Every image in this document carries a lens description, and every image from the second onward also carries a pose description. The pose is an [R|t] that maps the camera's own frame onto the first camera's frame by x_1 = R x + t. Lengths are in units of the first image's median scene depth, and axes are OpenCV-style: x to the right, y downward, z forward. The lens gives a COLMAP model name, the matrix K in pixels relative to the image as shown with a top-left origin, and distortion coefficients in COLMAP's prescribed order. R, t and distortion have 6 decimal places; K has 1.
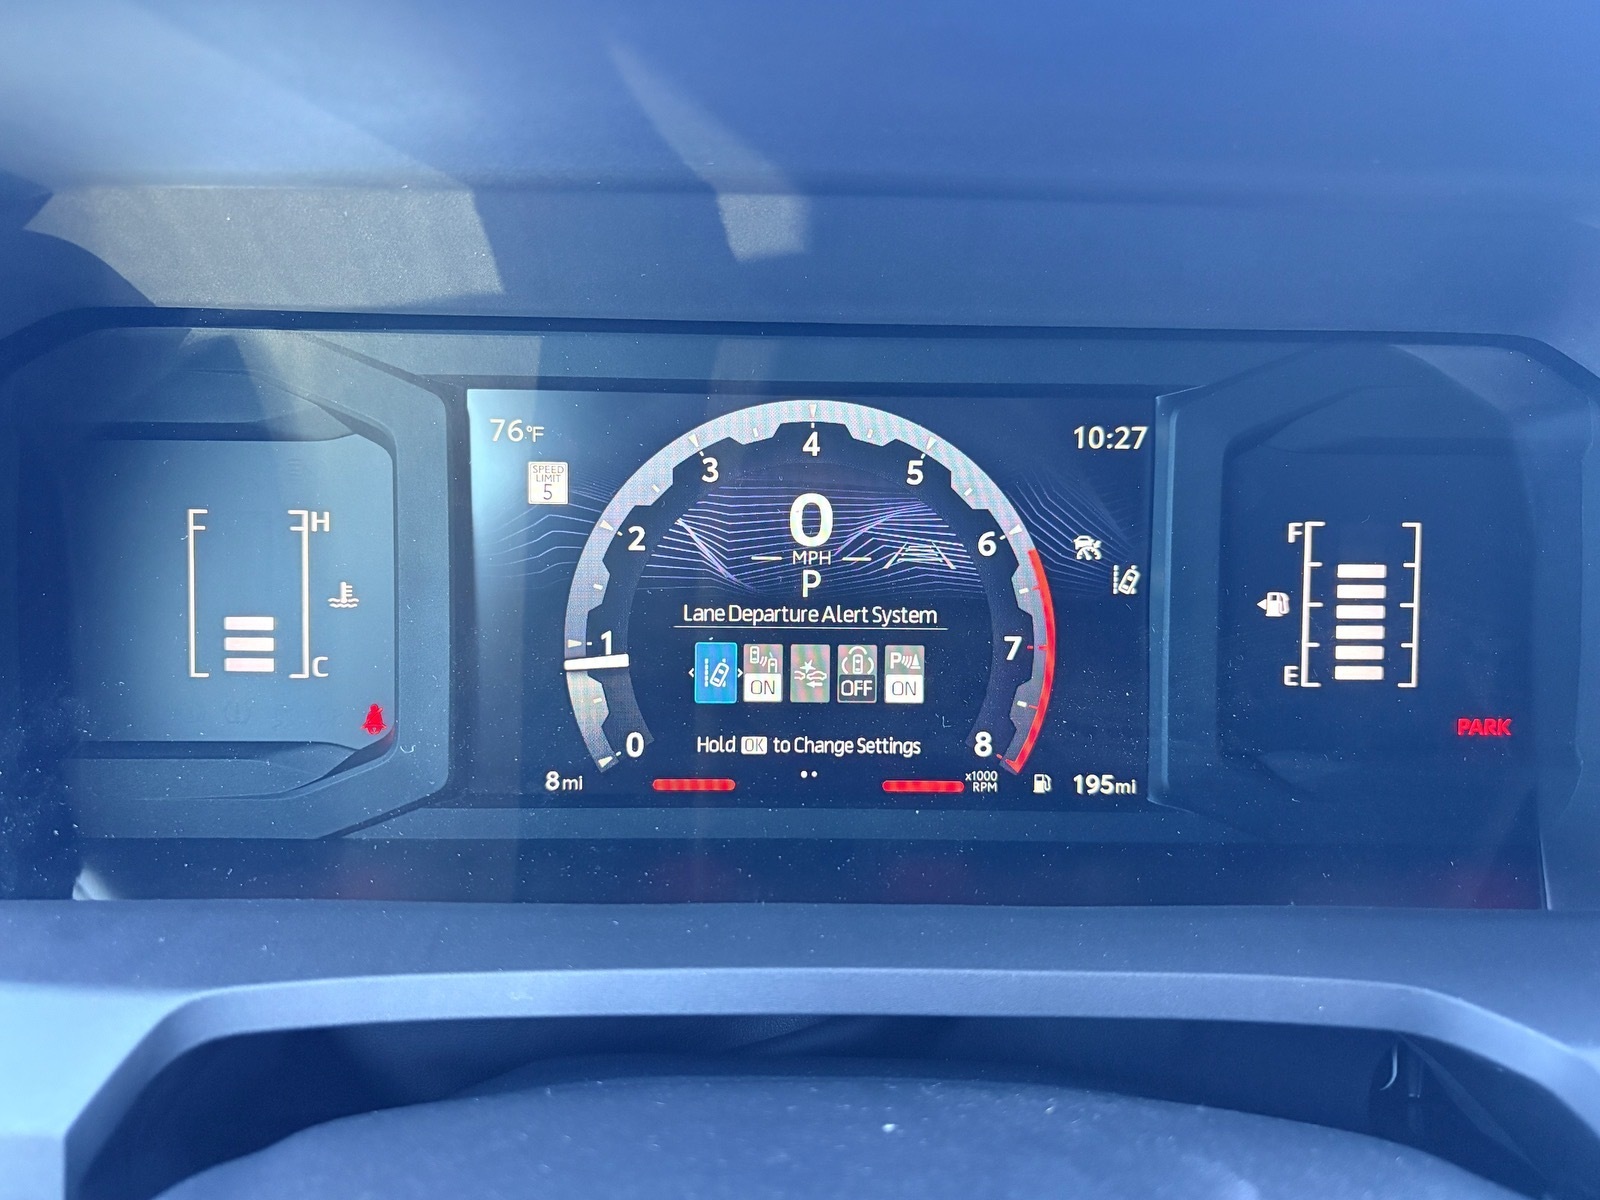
lens RADIAL K [[1250.4, 0, 795.4], [0, 1250.4, 611.8], [0, 0, 1]] dist [0.012749, -0.006660]
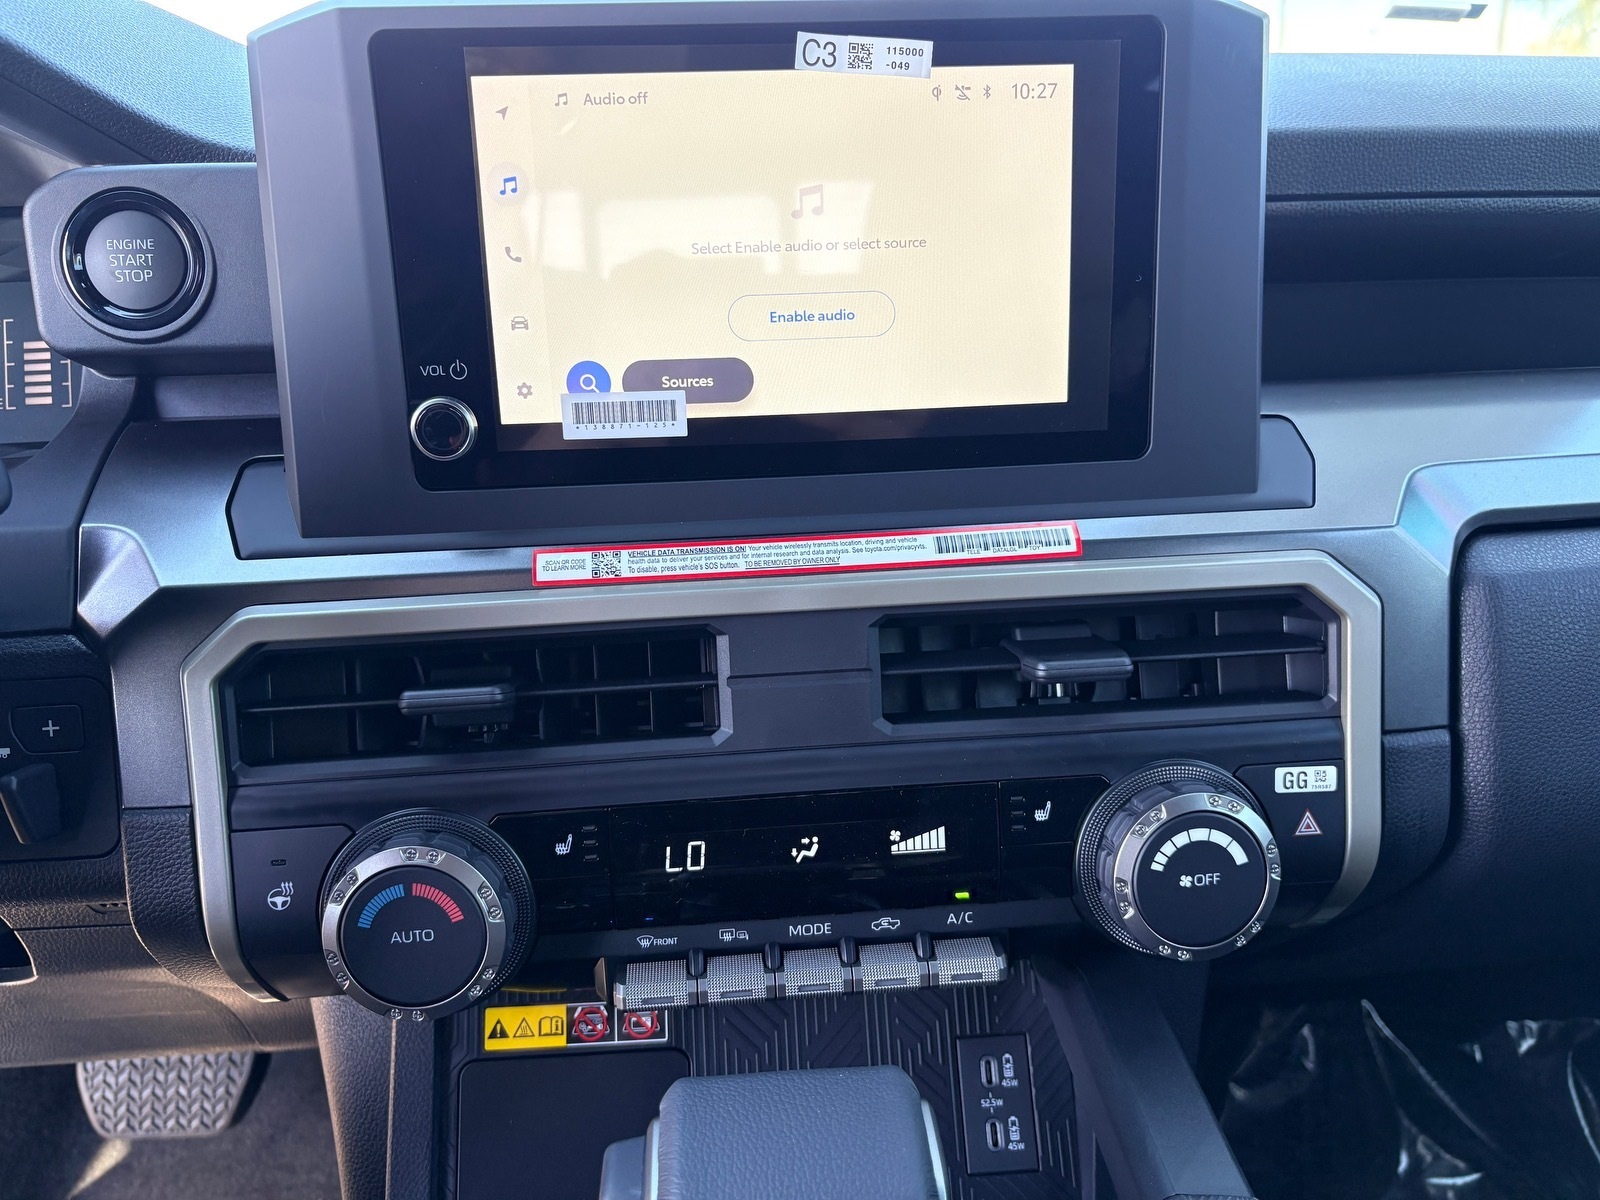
lens RADIAL K [[1228.4, 0, 808.9], [0, 1228.4, 606.9], [0, 0, 1]] dist [0.037985, -0.065920]
pose [[0.996951, -0.061329, 0.048236, 1.451500], [0.064257, 0.996024, -0.061702, 0.525261], [-0.044260, 0.064613, 0.996928, -0.797170]]
